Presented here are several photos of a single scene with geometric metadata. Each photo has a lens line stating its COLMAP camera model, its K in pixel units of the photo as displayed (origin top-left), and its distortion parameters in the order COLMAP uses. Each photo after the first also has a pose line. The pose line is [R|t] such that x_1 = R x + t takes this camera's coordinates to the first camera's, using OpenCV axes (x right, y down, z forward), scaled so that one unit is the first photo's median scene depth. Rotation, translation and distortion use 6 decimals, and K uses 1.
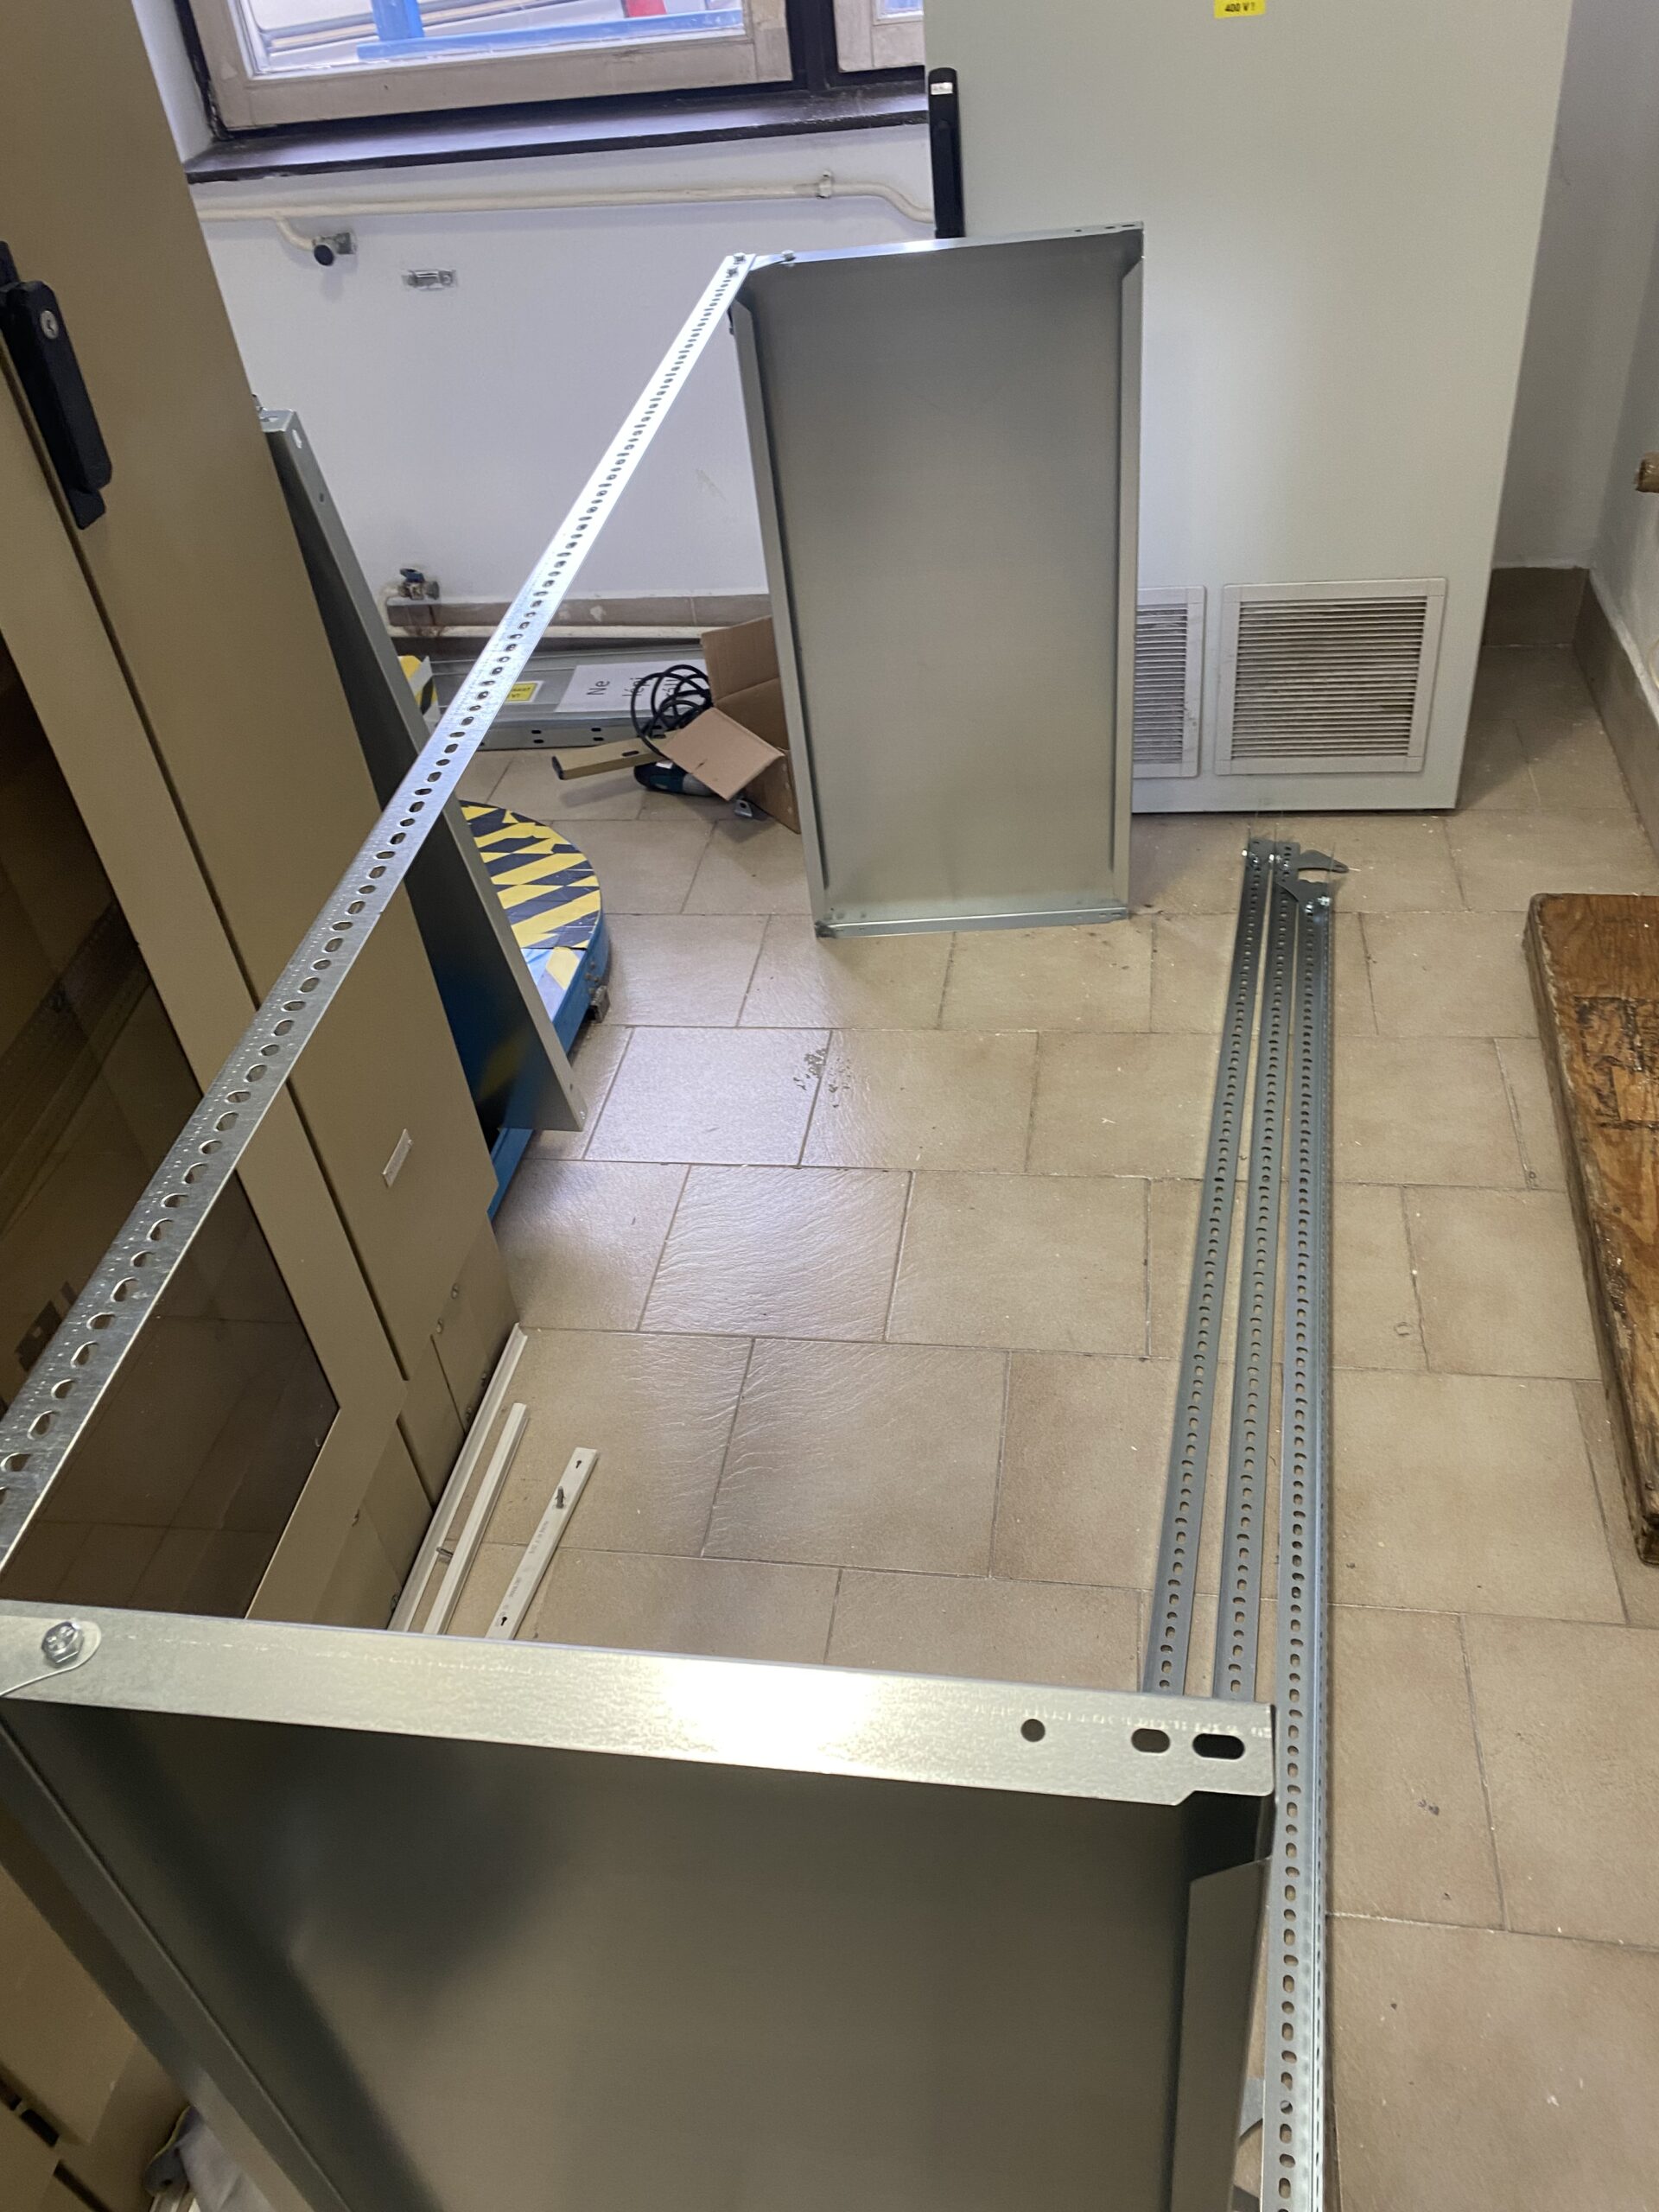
lens RADIAL K [[1673.7, 0, 829.5], [0, 1673.7, 1106.0], [0, 0, 1]] dist [-0.005881, -0.000483]
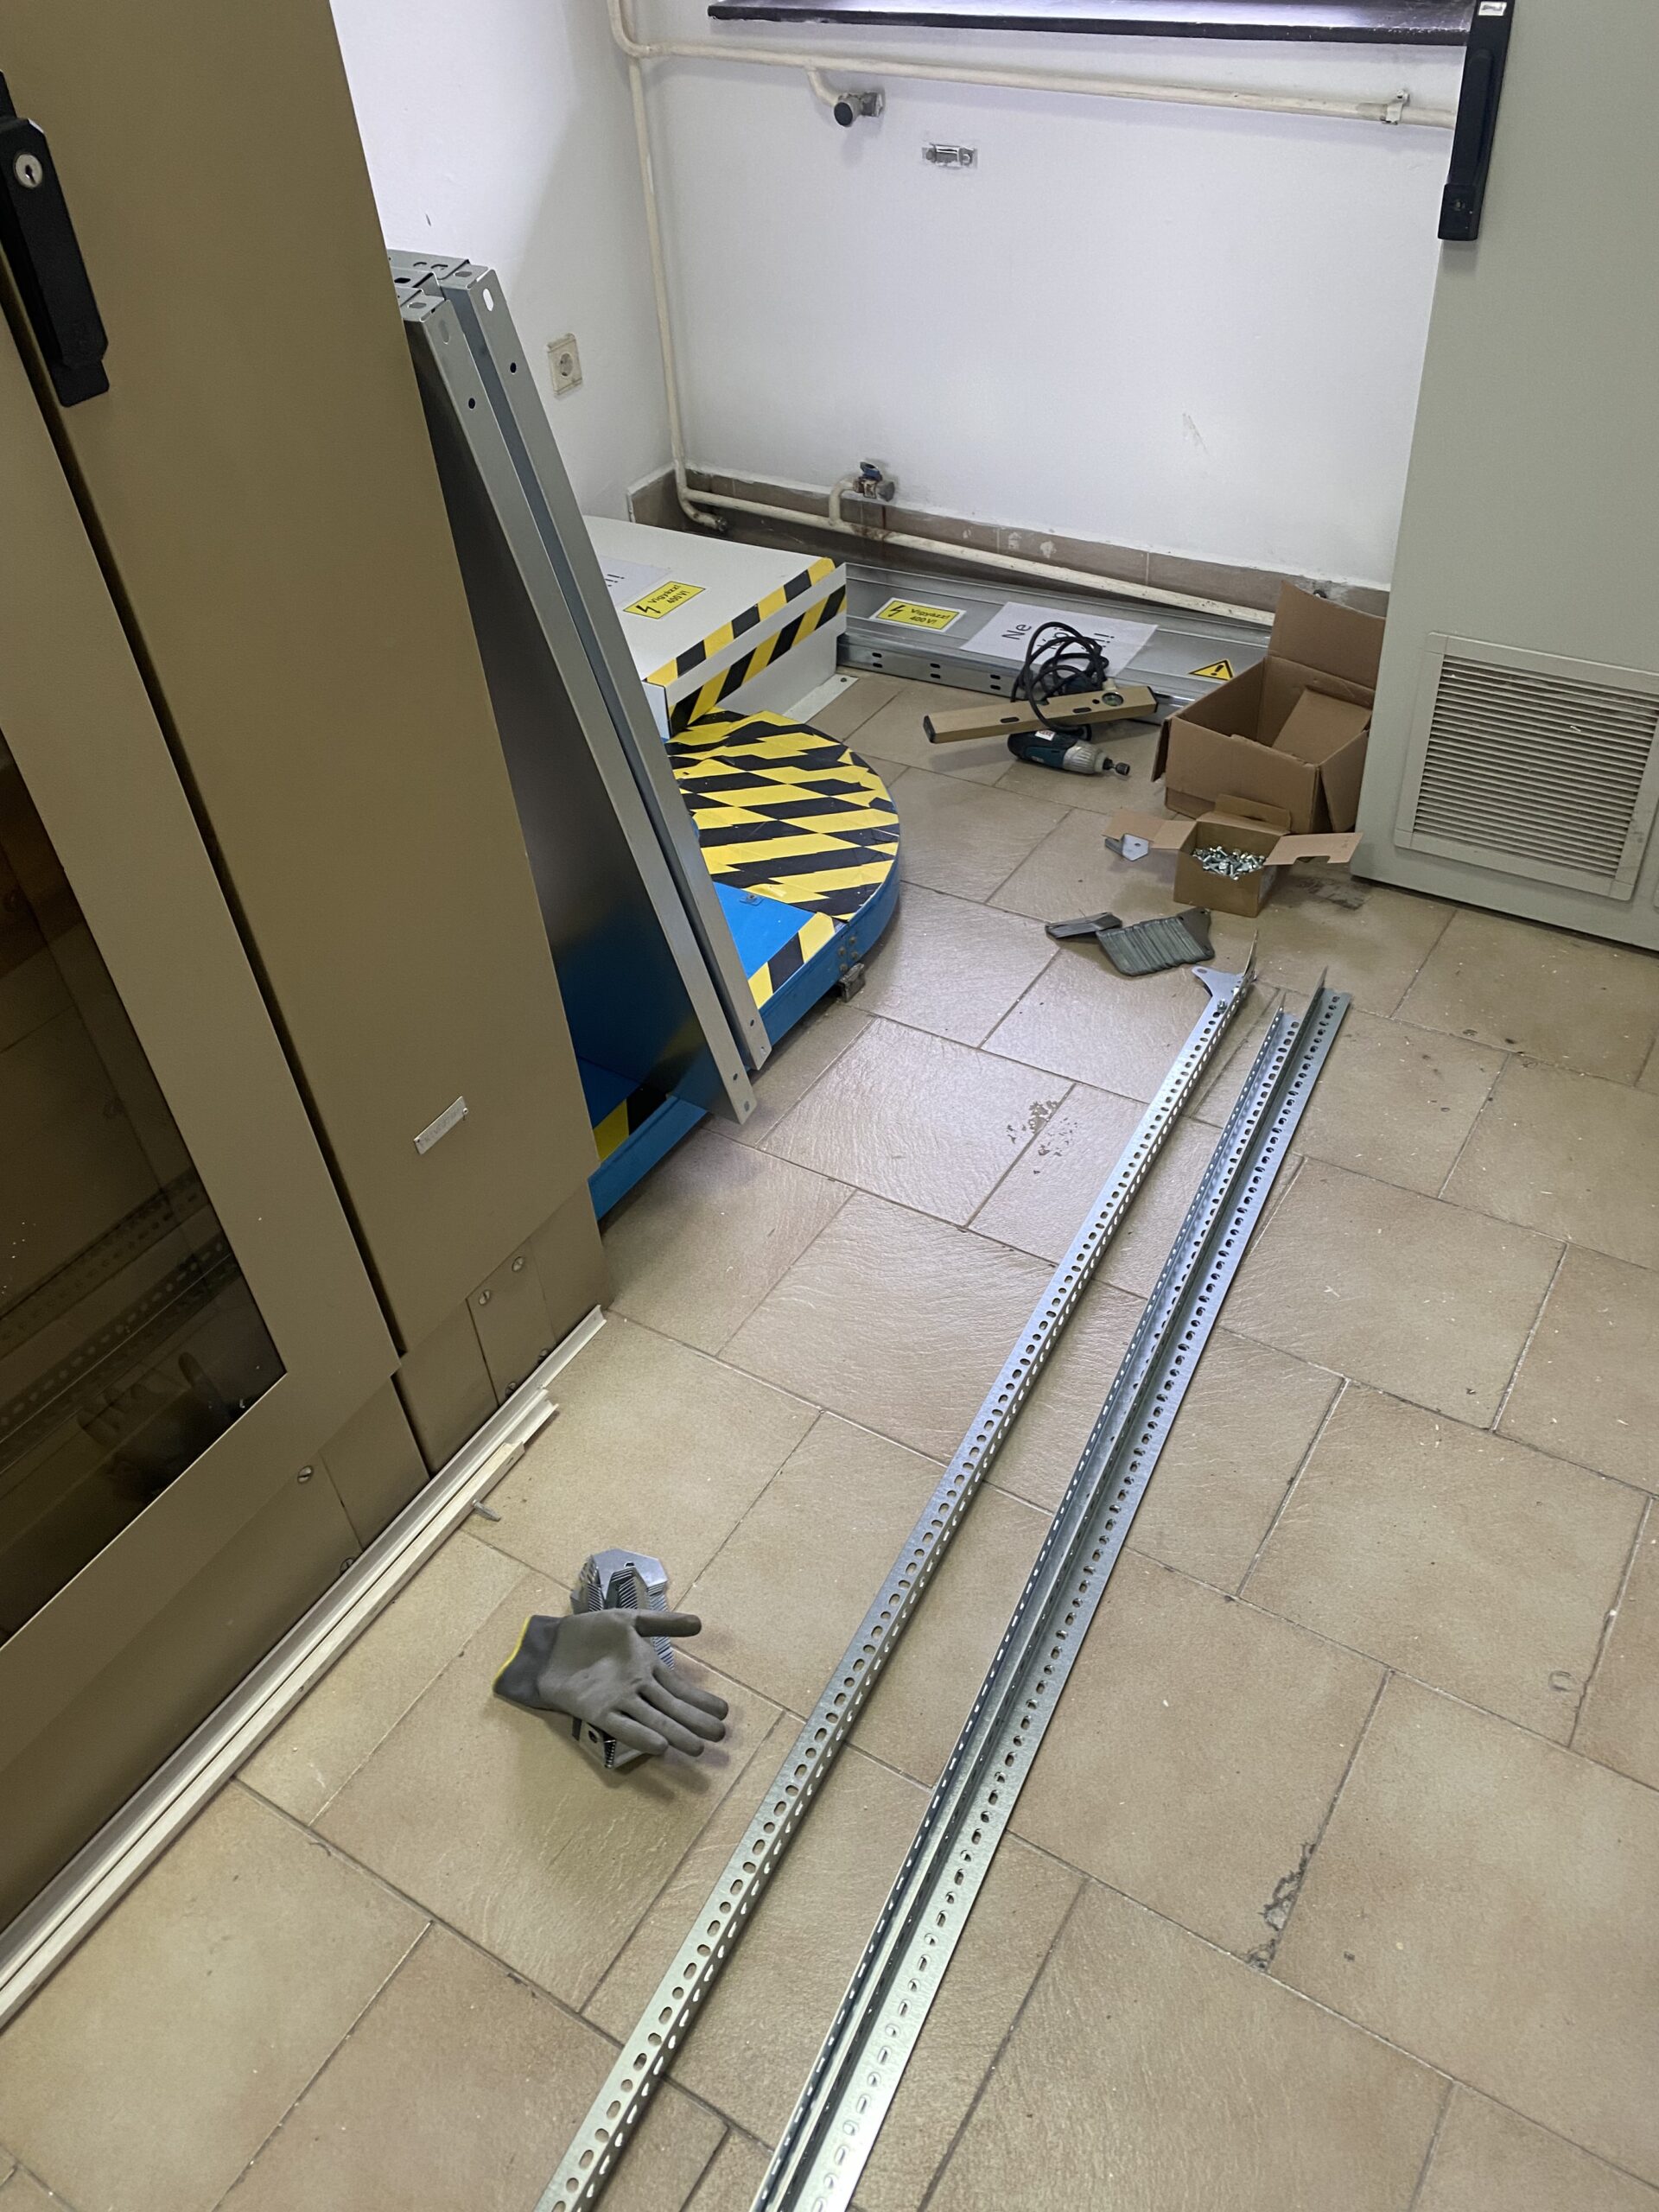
lens RADIAL K [[1675.1, 0, 824.4], [0, 1675.1, 1112.5], [0, 0, 1]] dist [0.022943, -0.037143]
pose [[0.920613, 0.286492, -0.265319, 0.104167], [-0.270166, 0.957922, 0.096935, -0.070687], [0.281926, -0.017559, 0.959275, 0.097638]]
